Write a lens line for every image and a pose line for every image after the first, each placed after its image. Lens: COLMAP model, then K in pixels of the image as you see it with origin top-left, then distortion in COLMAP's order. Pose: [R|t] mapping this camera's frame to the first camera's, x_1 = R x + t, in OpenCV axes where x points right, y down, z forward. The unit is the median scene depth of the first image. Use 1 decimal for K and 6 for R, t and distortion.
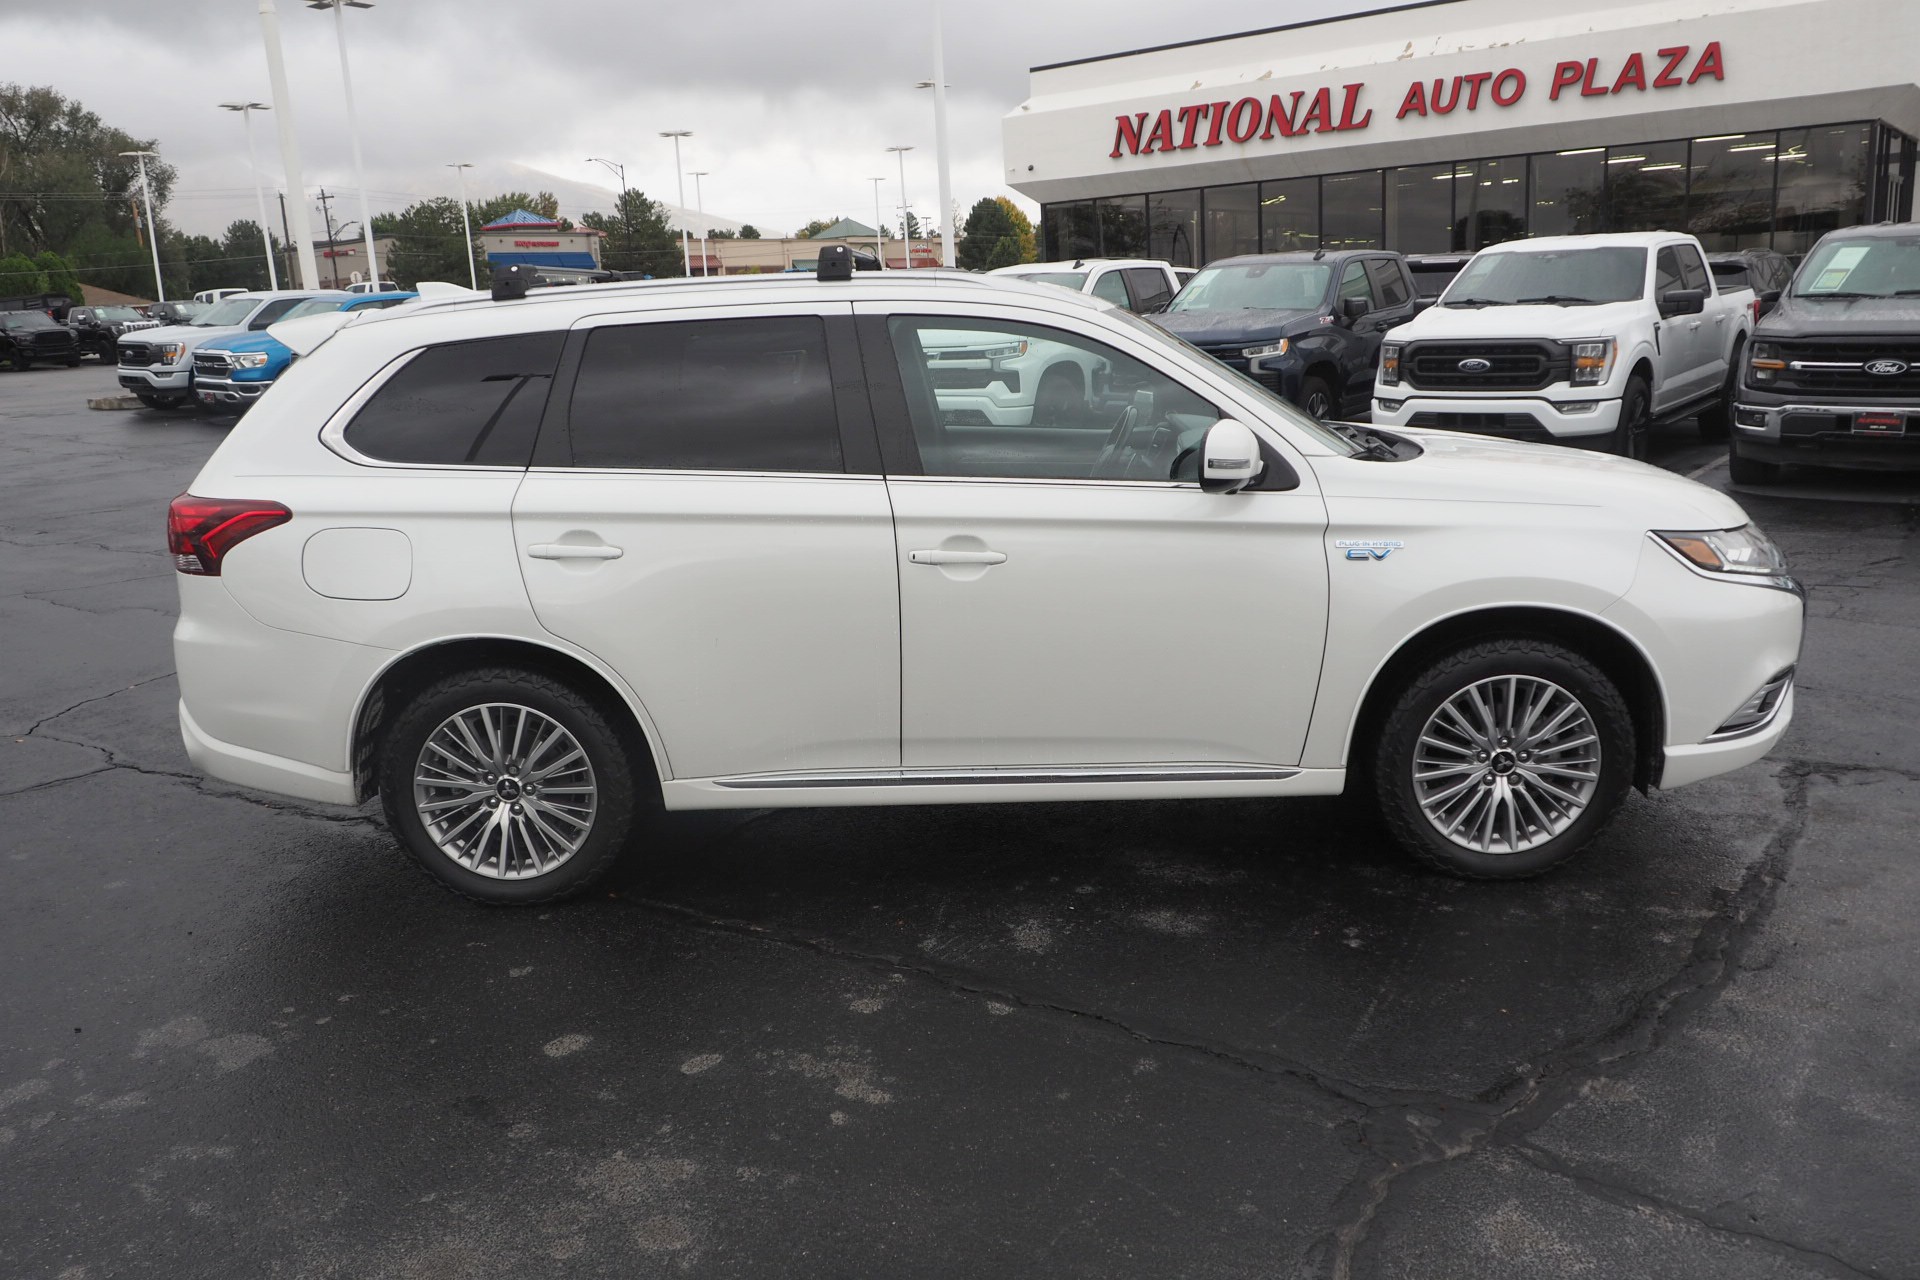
lens RADIAL K [[1505.0, 0, 960.6], [0, 1505.0, 655.8], [0, 0, 1]] dist [-0.035290, 0.018453]
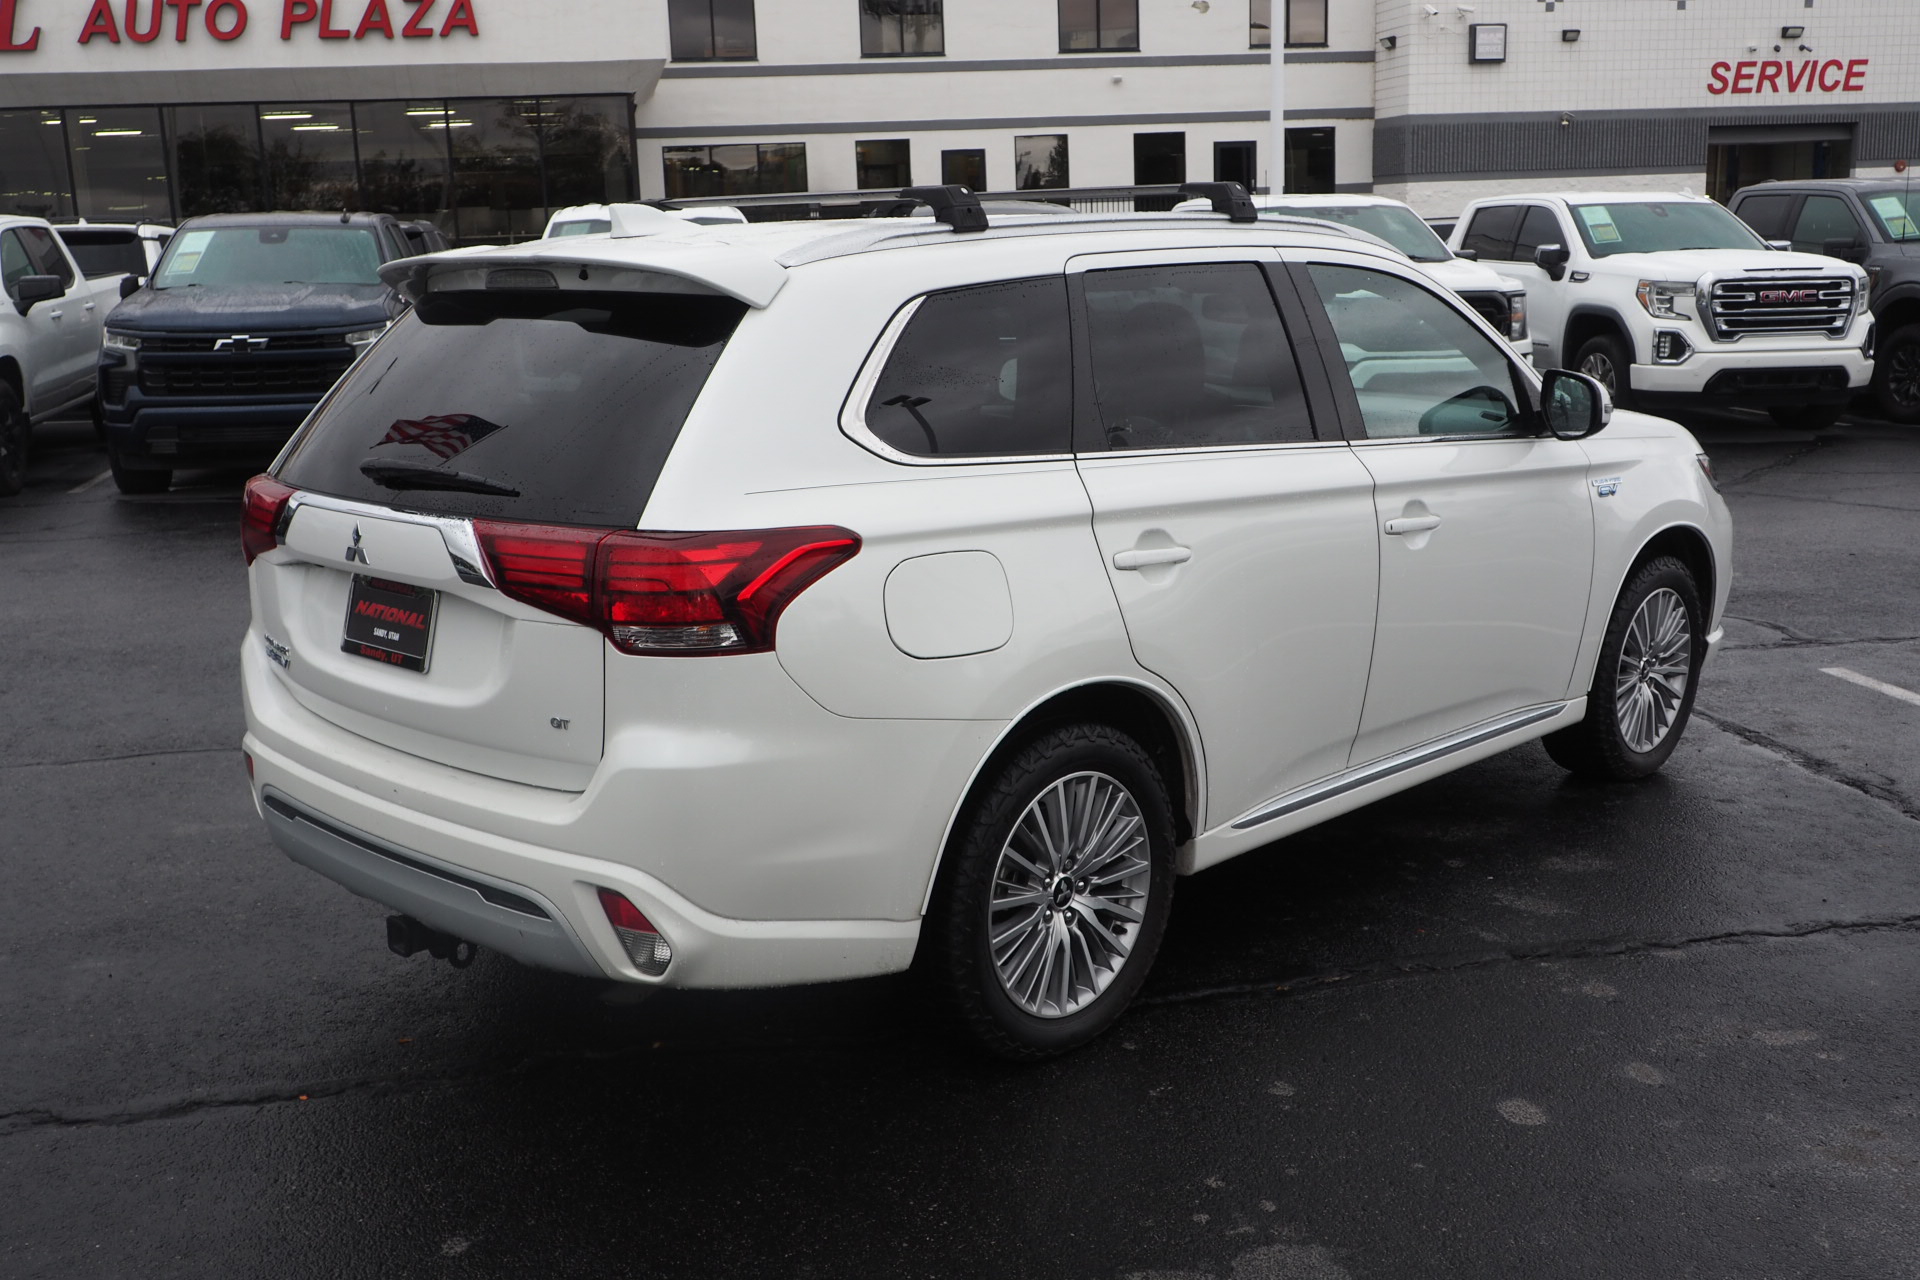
lens RADIAL K [[1867.9, 0, 945.1], [0, 1867.9, 648.8], [0, 0, 1]] dist [-0.004067, 0.000000]
pose [[0.687978, -0.127960, 0.714361, -0.986421], [0.157727, 0.987168, 0.024925, -0.061014], [-0.708384, 0.095526, 0.699333, 0.389530]]
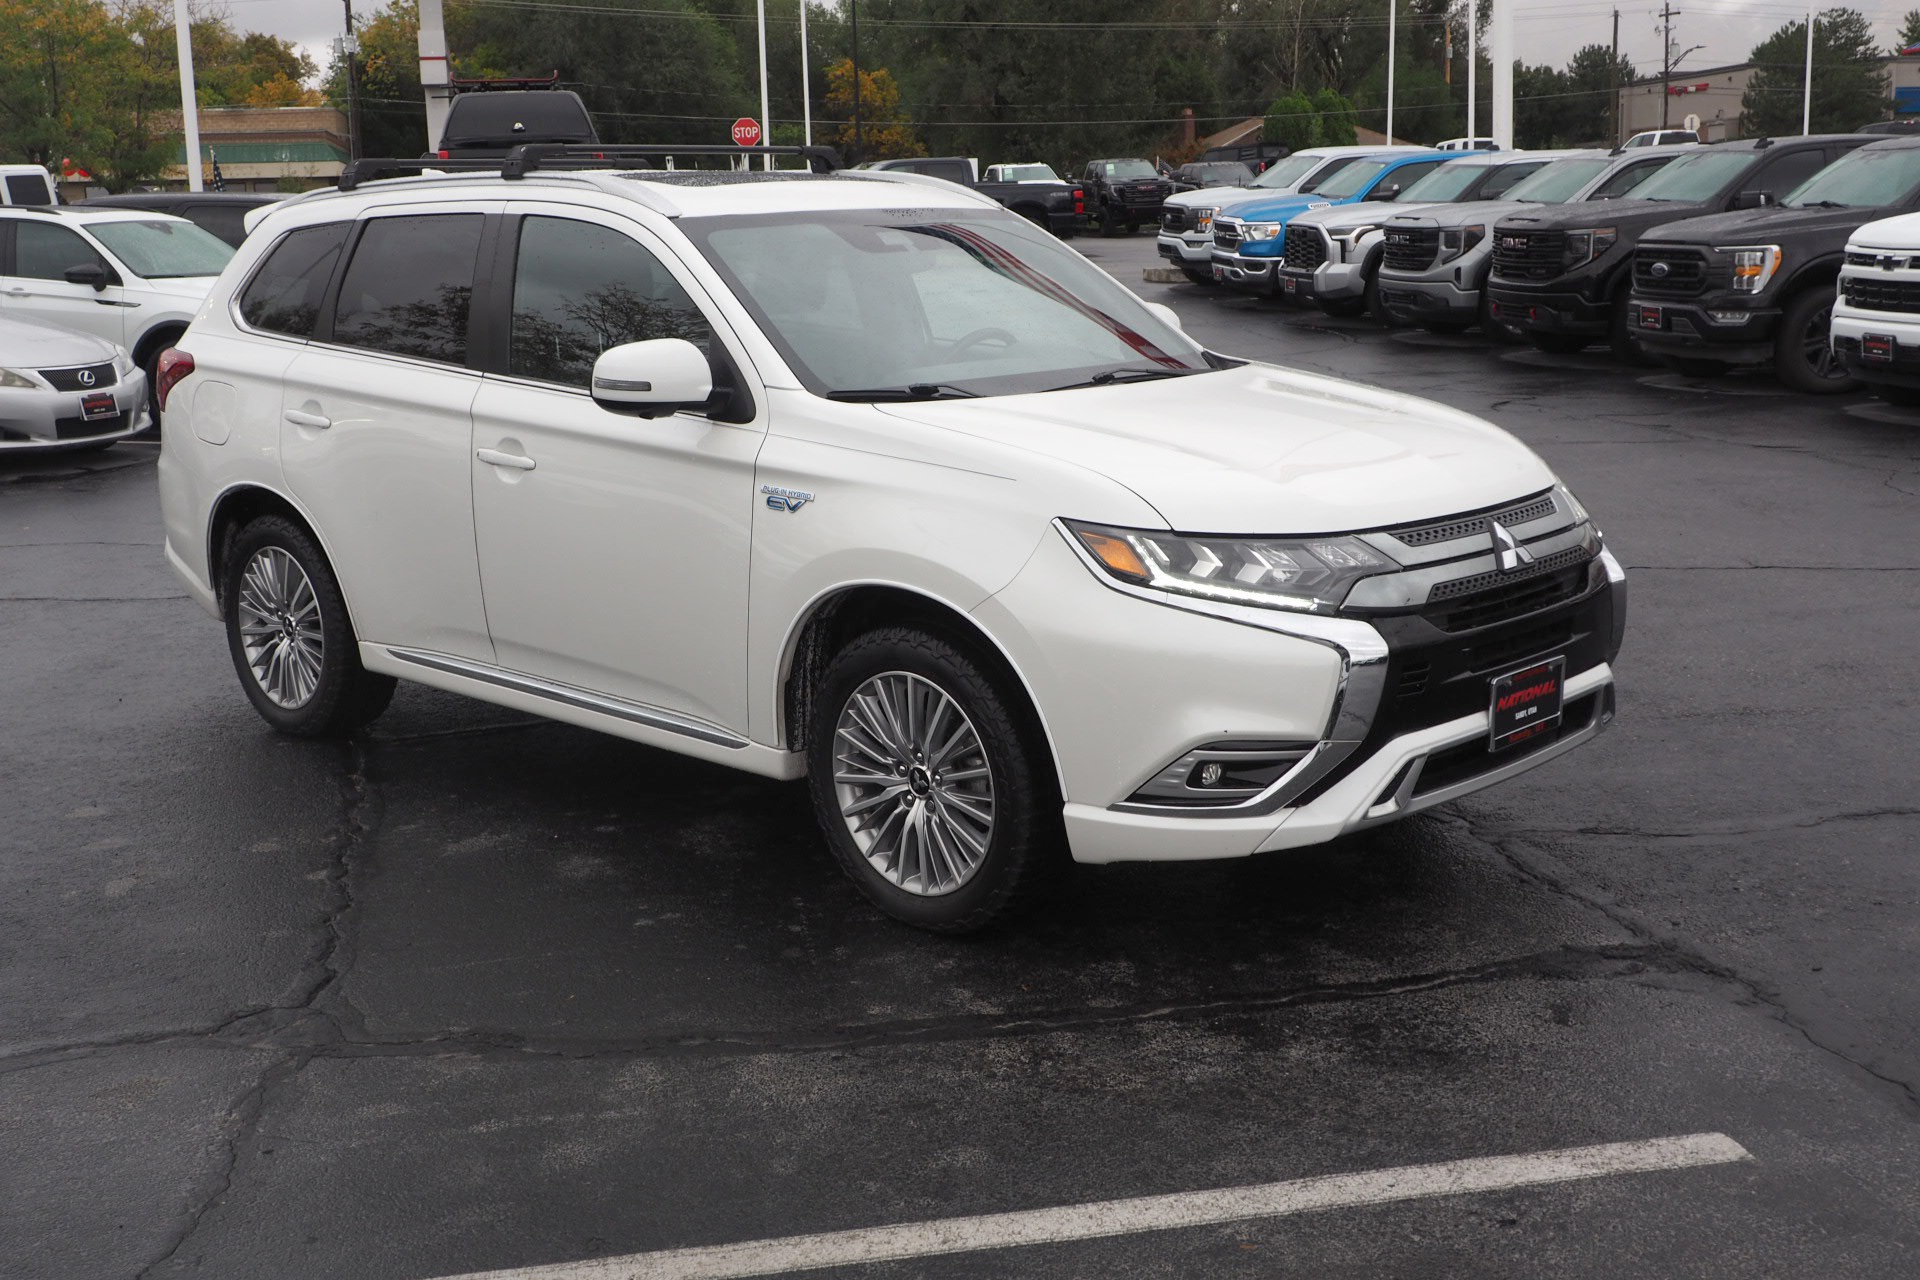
lens RADIAL K [[2112.2, 0, 960.7], [0, 2112.2, 636.6], [0, 0, 1]] dist [-0.012028, 0.000000]
pose [[0.737377, 0.157967, -0.656751, 1.108671], [-0.162673, 0.985184, 0.054320, -0.071405], [0.655601, 0.066782, 0.752149, 0.146085]]
